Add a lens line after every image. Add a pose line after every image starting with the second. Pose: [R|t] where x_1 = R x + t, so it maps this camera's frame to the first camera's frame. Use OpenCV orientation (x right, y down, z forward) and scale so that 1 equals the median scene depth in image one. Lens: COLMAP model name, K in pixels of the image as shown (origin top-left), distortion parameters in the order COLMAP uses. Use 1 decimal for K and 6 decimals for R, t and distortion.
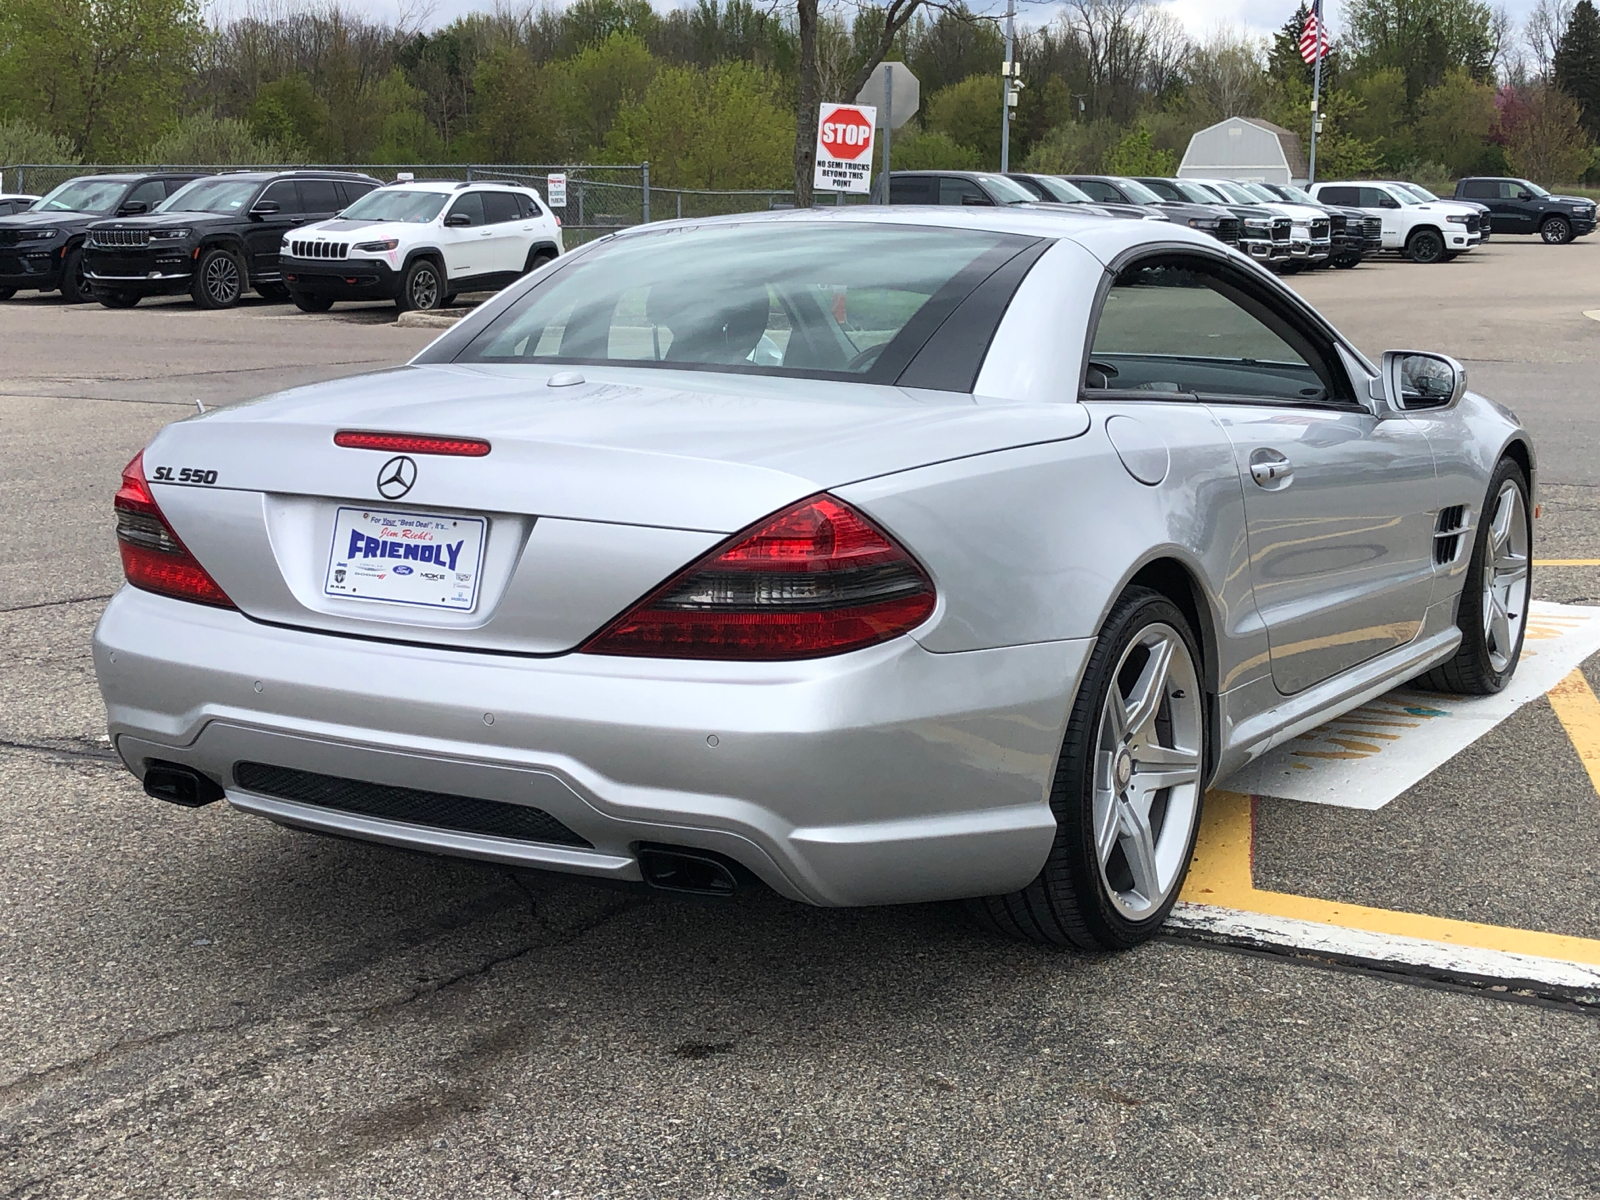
lens RADIAL K [[2296.4, 0, 799.3], [0, 2296.4, 503.8], [0, 0, 1]] dist [0.195179, -0.730353]
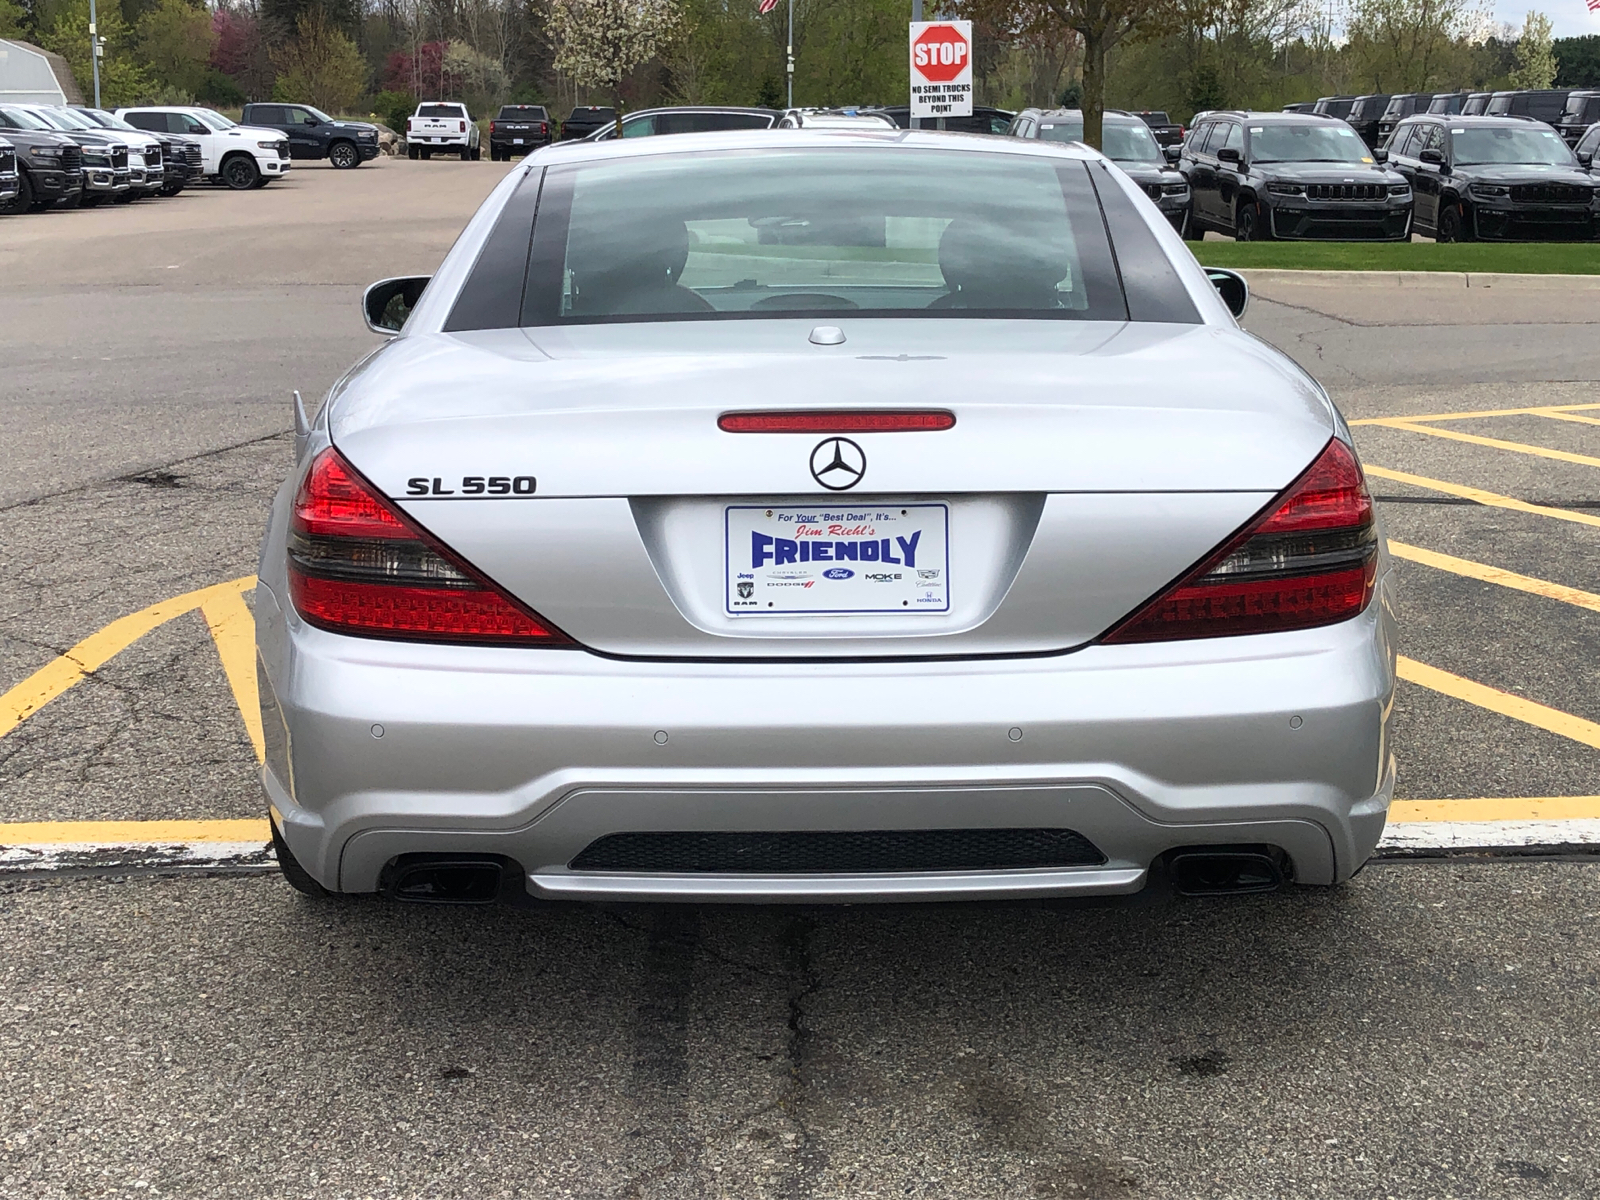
lens RADIAL K [[2296.4, 0, 799.3], [0, 2296.4, 503.8], [0, 0, 1]] dist [0.195179, -0.730353]
pose [[0.856947, -0.093947, 0.506770, -0.594234], [0.078161, 0.995563, 0.052390, -0.040496], [-0.509443, -0.005286, 0.860488, 0.289746]]
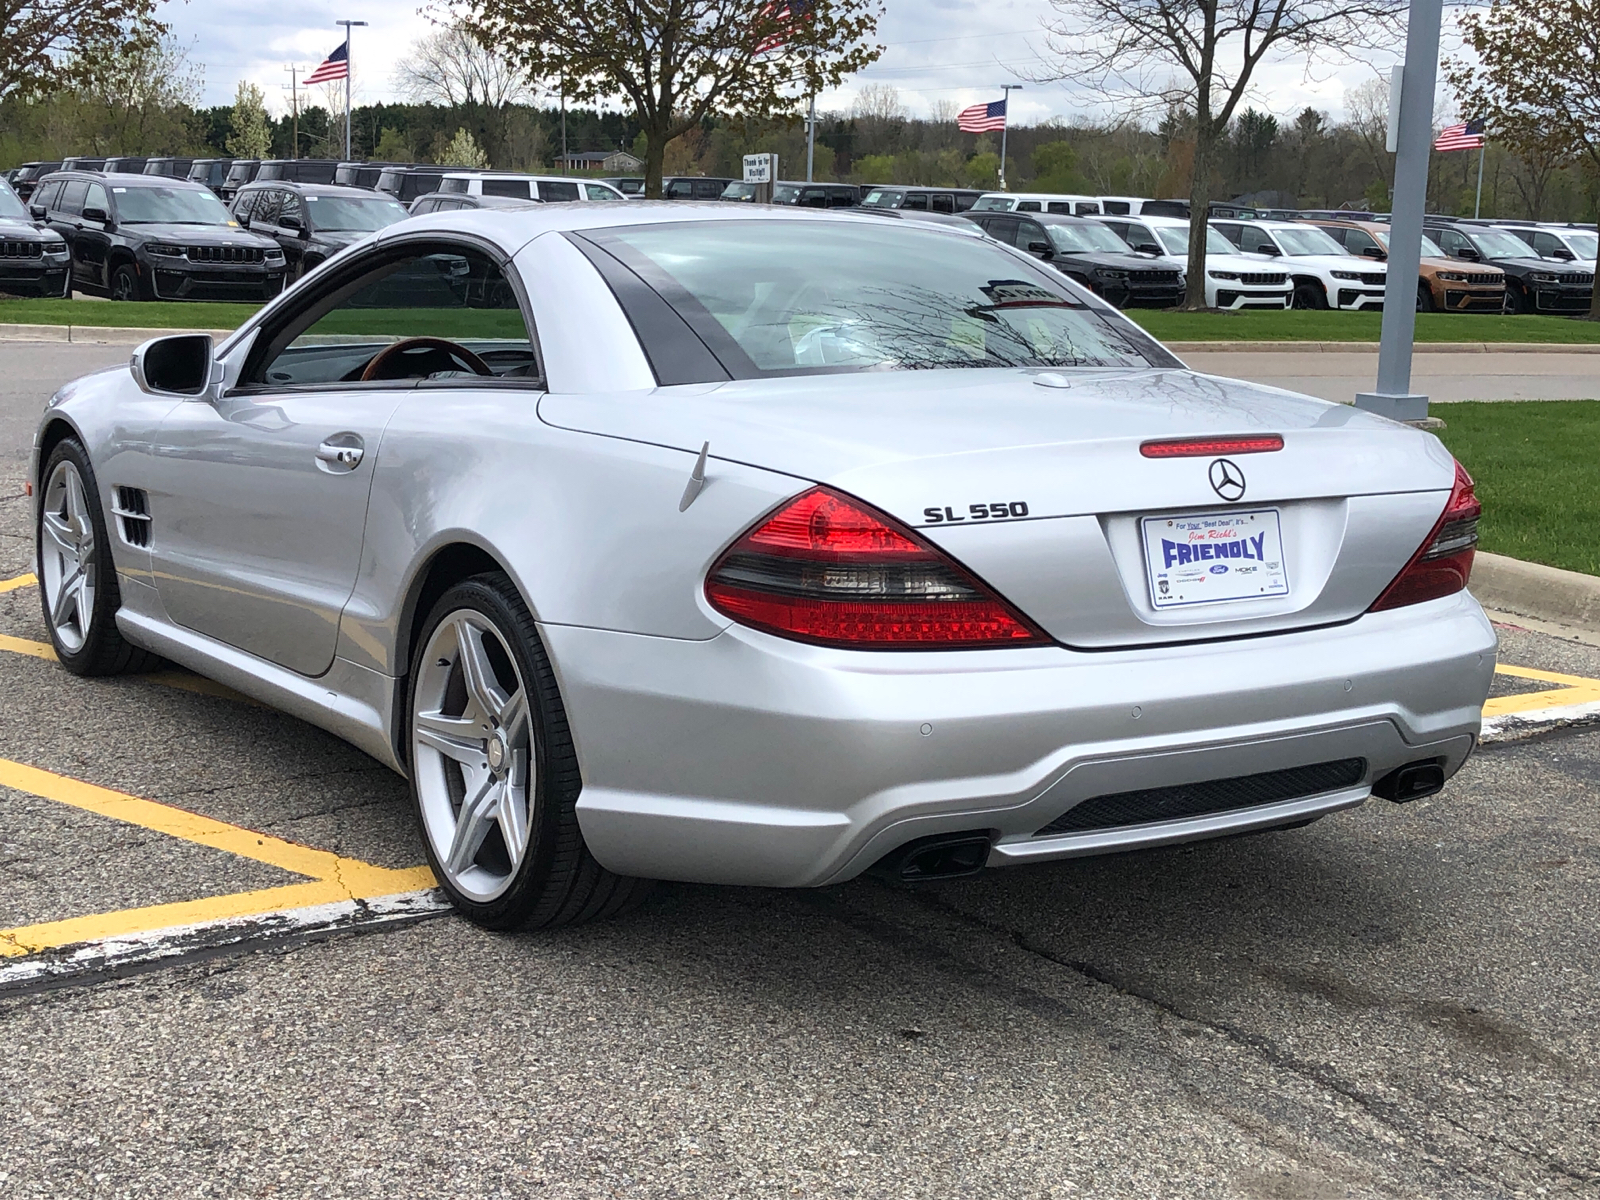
lens RADIAL K [[2288.8, 0, 796.3], [0, 2288.8, 523.1], [0, 0, 1]] dist [0.225256, -0.946045]
pose [[0.455212, -0.119813, 0.882285, -1.147278], [0.097121, 0.991674, 0.084558, -0.095779], [-0.885071, 0.047197, 0.463058, 0.681158]]
